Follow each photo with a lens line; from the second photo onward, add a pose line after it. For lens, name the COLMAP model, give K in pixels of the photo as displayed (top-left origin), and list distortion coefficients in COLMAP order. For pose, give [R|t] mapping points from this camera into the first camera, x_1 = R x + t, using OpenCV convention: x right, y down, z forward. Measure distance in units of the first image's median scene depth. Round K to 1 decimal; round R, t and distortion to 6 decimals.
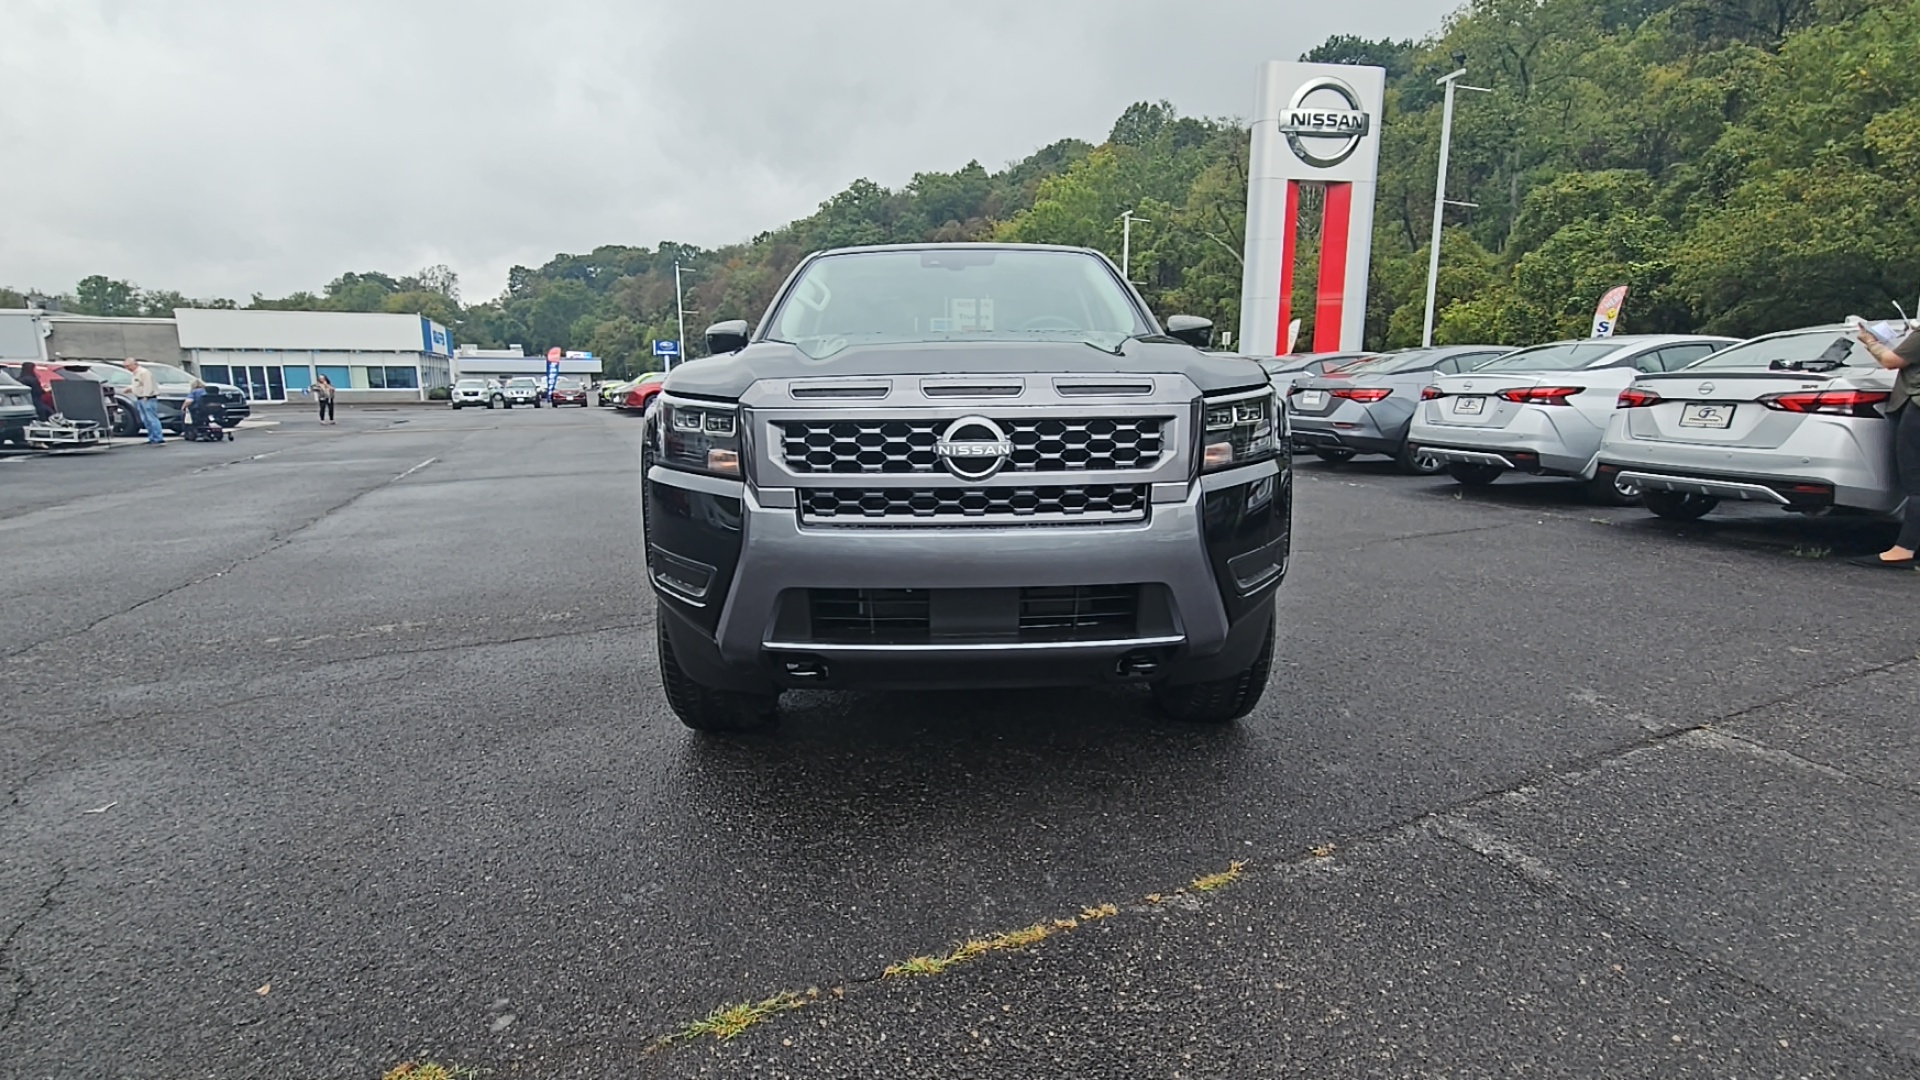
lens RADIAL K [[841.4, 0, 948.2], [0, 841.4, 535.0], [0, 0, 1]] dist [0.032077, -0.018745]
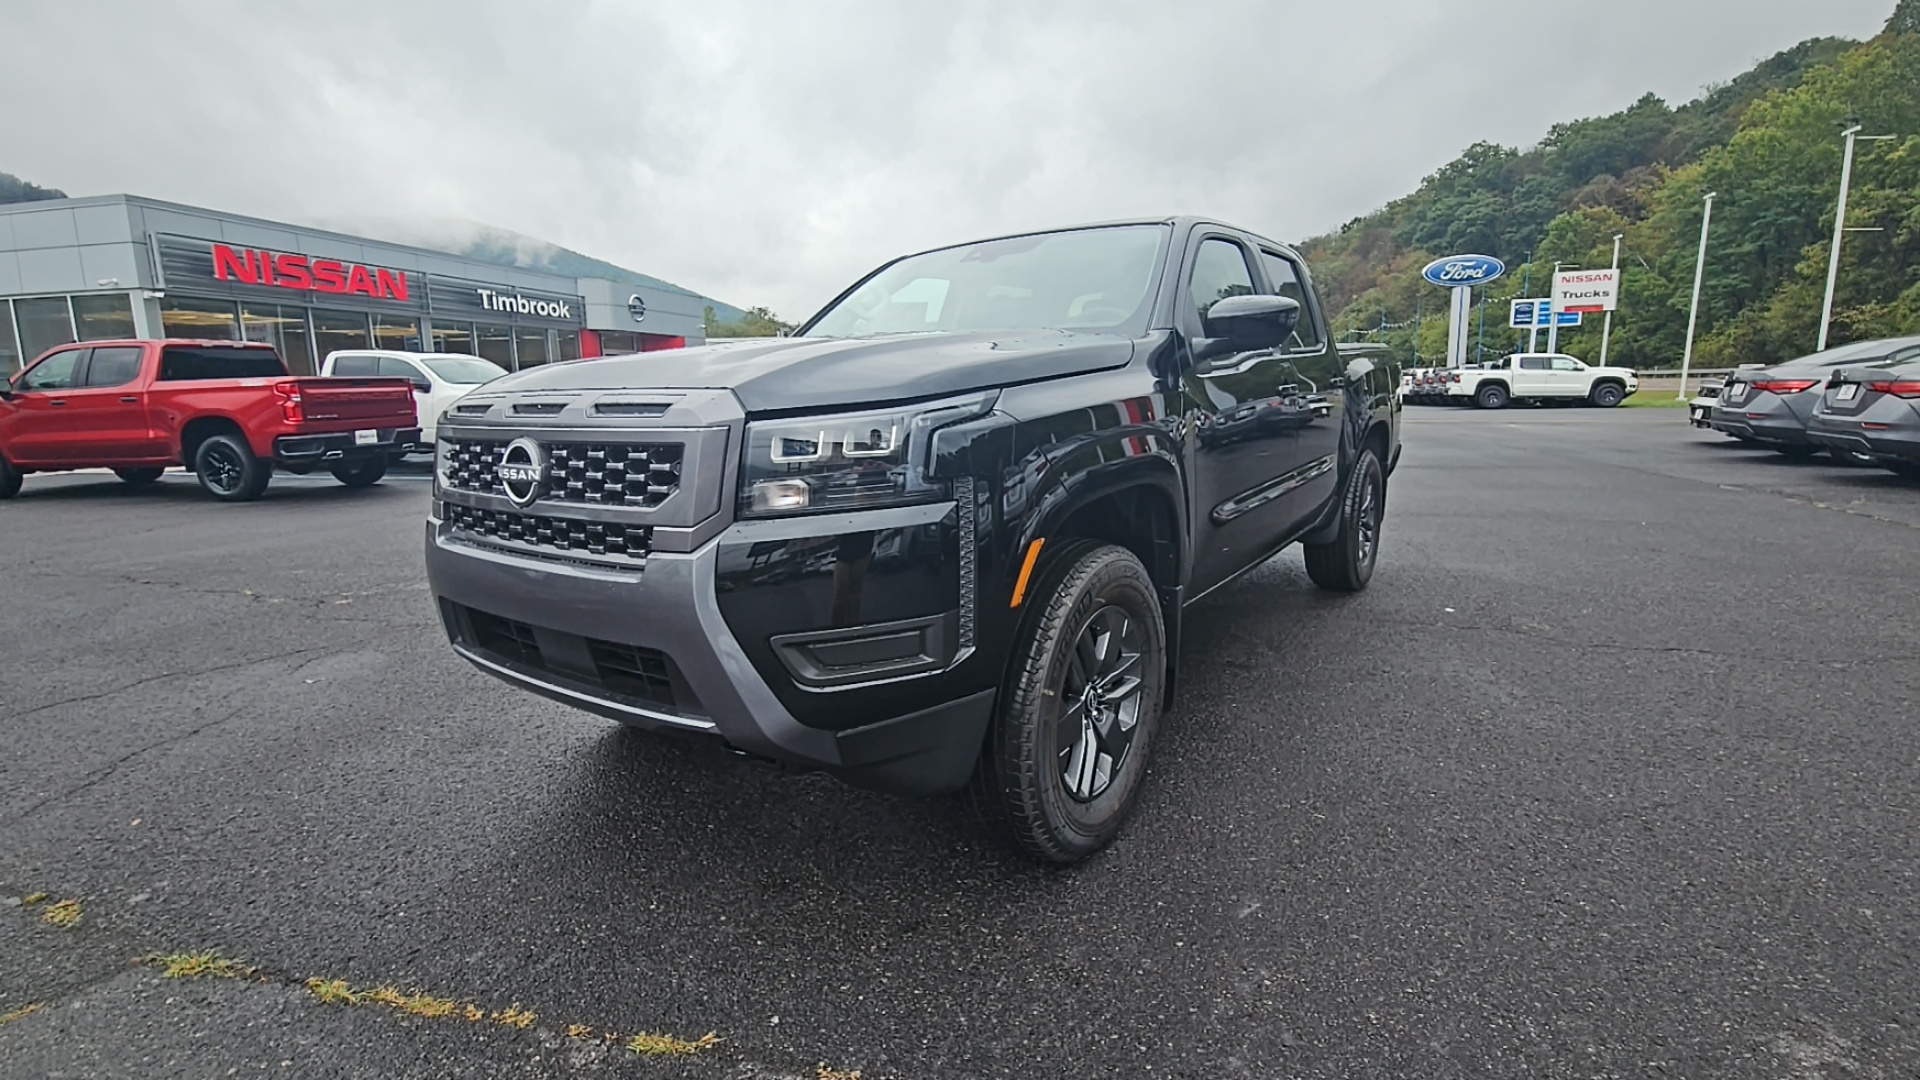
lens RADIAL K [[841.4, 0, 948.2], [0, 841.4, 535.0], [0, 0, 1]] dist [0.032077, -0.018745]
pose [[0.811695, 0.092380, -0.576729, 0.935754], [-0.092776, 0.995269, 0.028848, -0.102504], [0.576666, 0.030091, 0.816426, 0.504419]]
